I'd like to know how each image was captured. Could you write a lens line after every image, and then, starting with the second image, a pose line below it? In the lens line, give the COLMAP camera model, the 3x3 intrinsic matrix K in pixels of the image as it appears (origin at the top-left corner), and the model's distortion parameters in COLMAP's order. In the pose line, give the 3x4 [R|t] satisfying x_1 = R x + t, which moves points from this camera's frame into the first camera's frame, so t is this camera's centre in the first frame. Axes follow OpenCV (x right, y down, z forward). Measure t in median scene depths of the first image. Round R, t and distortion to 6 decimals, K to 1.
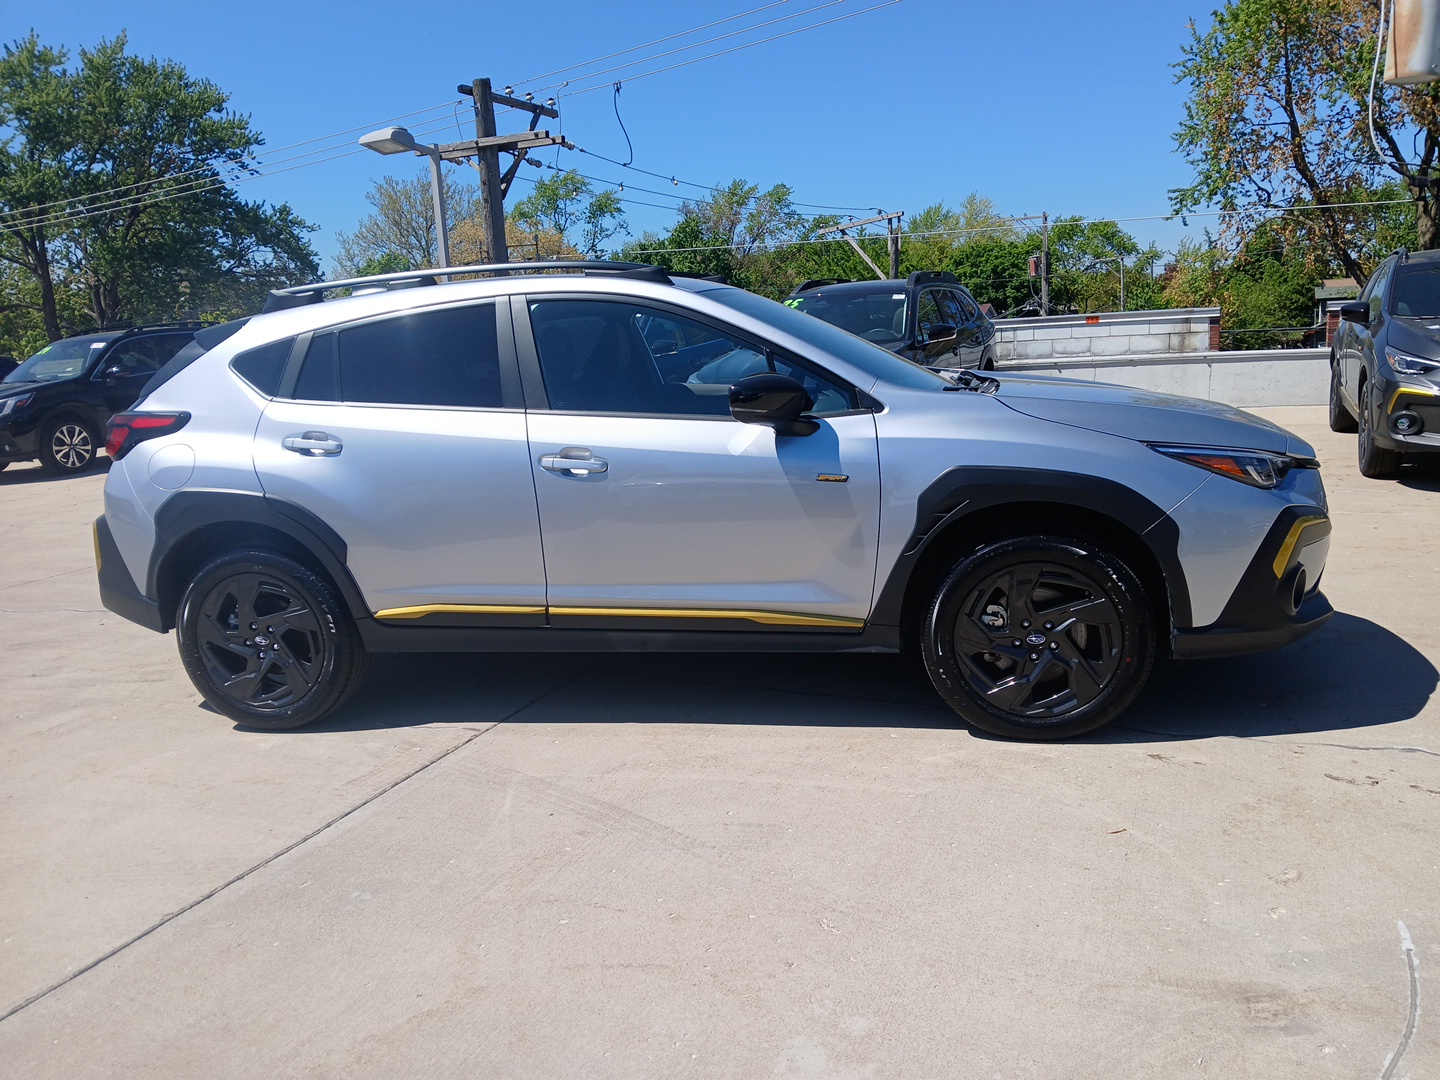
lens RADIAL K [[1108.9, 0, 720.0], [0, 1108.9, 540.0], [0, 0, 1]] dist [0.047298, -0.092272]
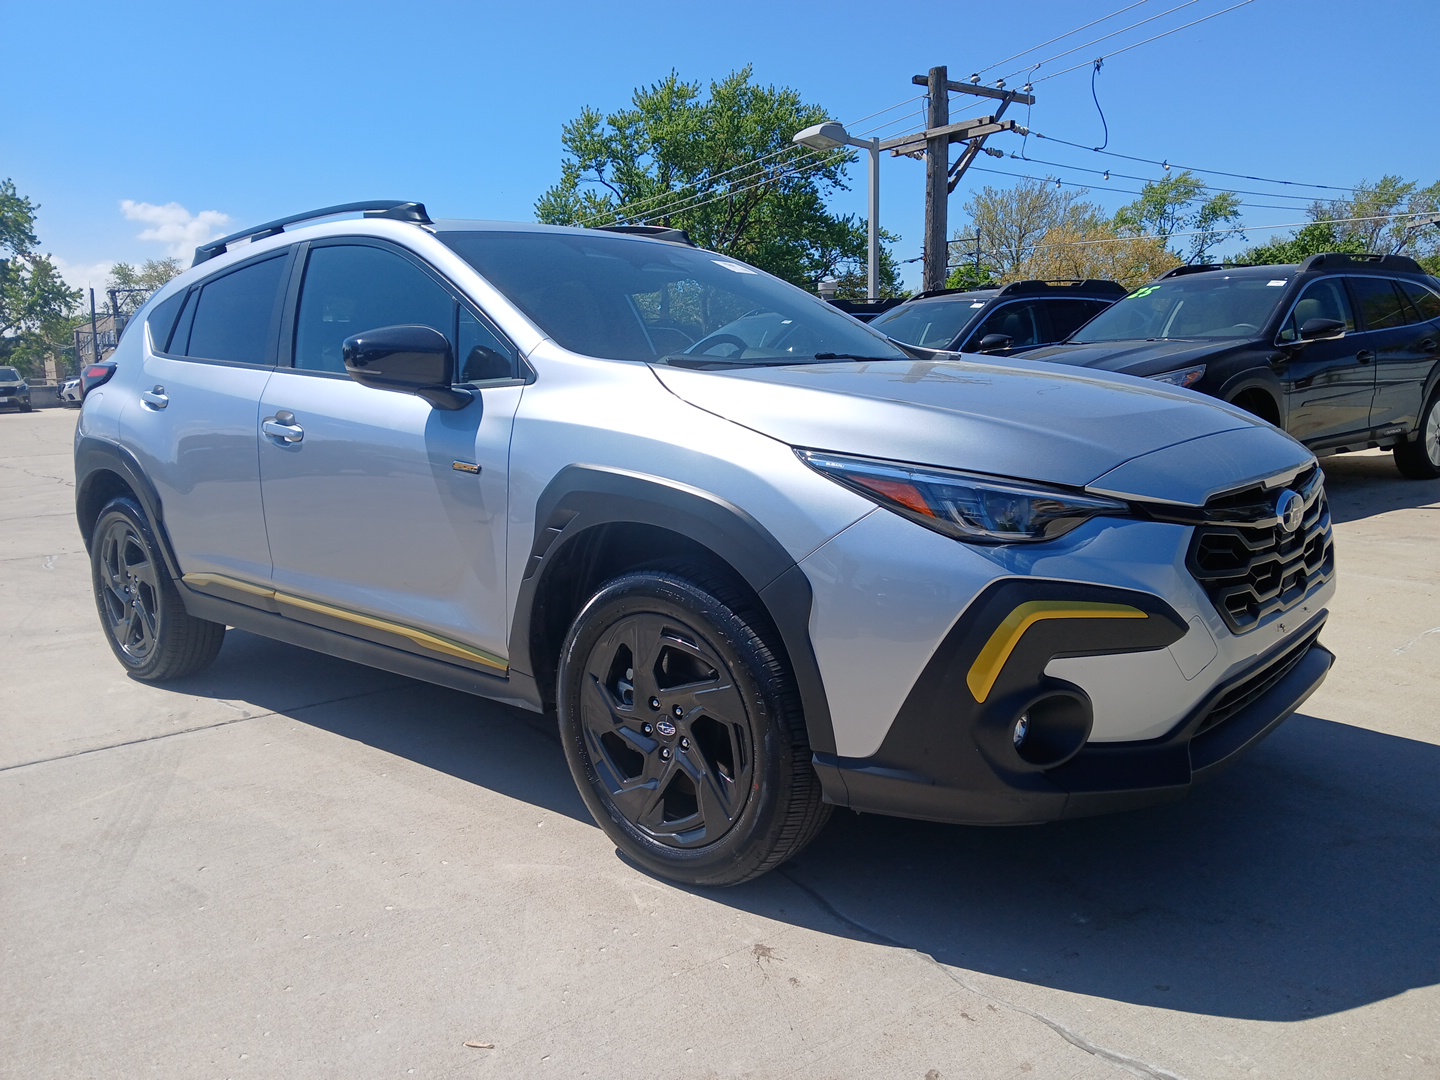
lens RADIAL K [[1108.9, 0, 720.0], [0, 1108.9, 540.0], [0, 0, 1]] dist [0.047298, -0.092272]
pose [[0.874428, 0.108363, -0.472899, 0.116039], [-0.112310, 0.993472, 0.019981, -0.007758], [0.471977, 0.035640, 0.880890, 0.079021]]
